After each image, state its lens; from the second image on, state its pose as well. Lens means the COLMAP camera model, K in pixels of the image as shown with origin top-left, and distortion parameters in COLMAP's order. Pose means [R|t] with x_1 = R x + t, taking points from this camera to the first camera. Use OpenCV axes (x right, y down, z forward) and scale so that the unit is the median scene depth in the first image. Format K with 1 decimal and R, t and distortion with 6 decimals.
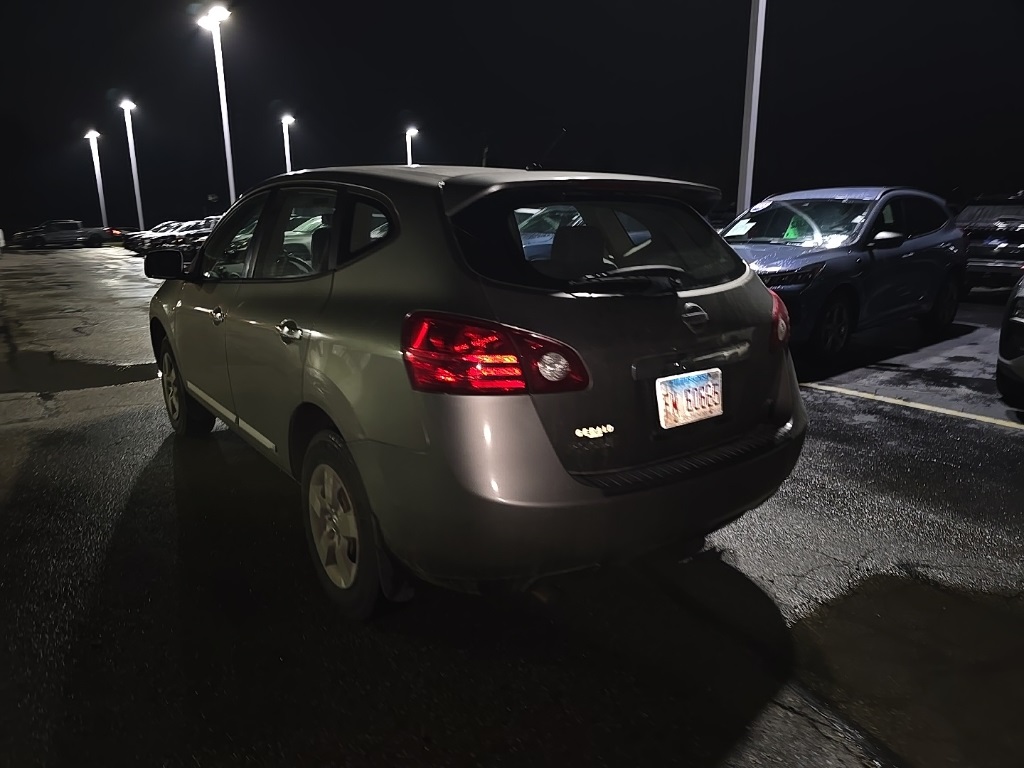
lens RADIAL K [[679.8, 0, 512.6], [0, 679.8, 382.5], [0, 0, 1]] dist [0.027592, -0.003681]
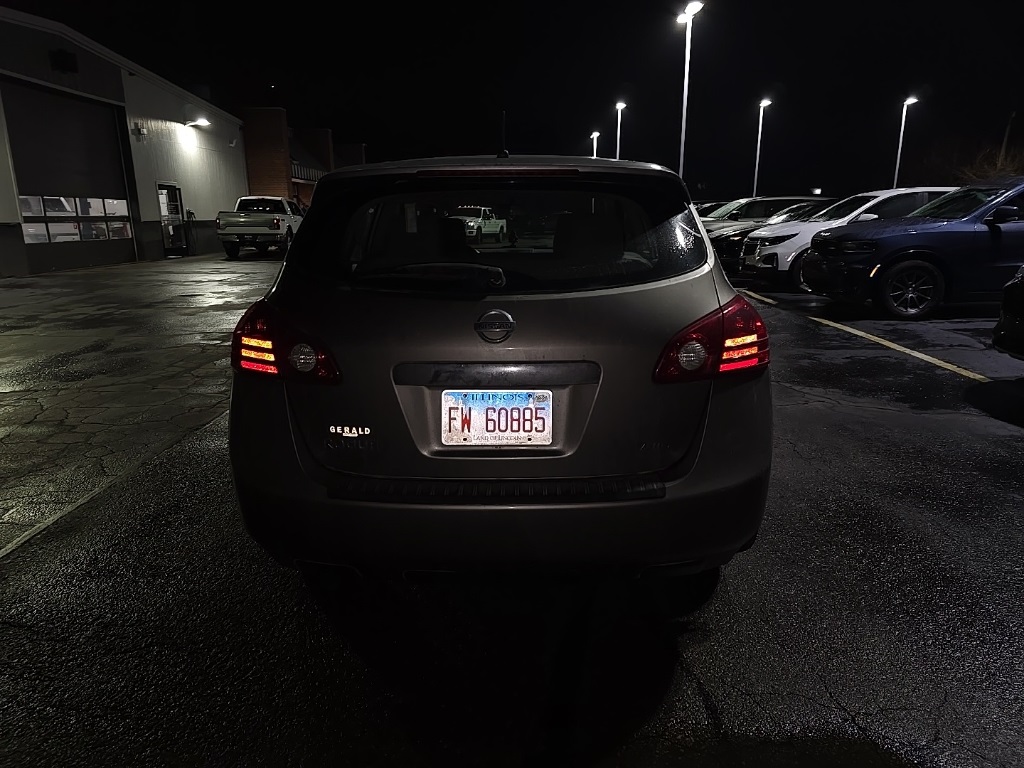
lens RADIAL K [[679.8, 0, 514.4], [0, 679.8, 392.1], [0, 0, 1]] dist [0.027592, -0.003681]
pose [[0.794965, 0.148797, -0.588124, 0.796062], [-0.128981, 0.988745, 0.075811, -0.078066], [0.592785, 0.015590, 0.805210, 0.342129]]
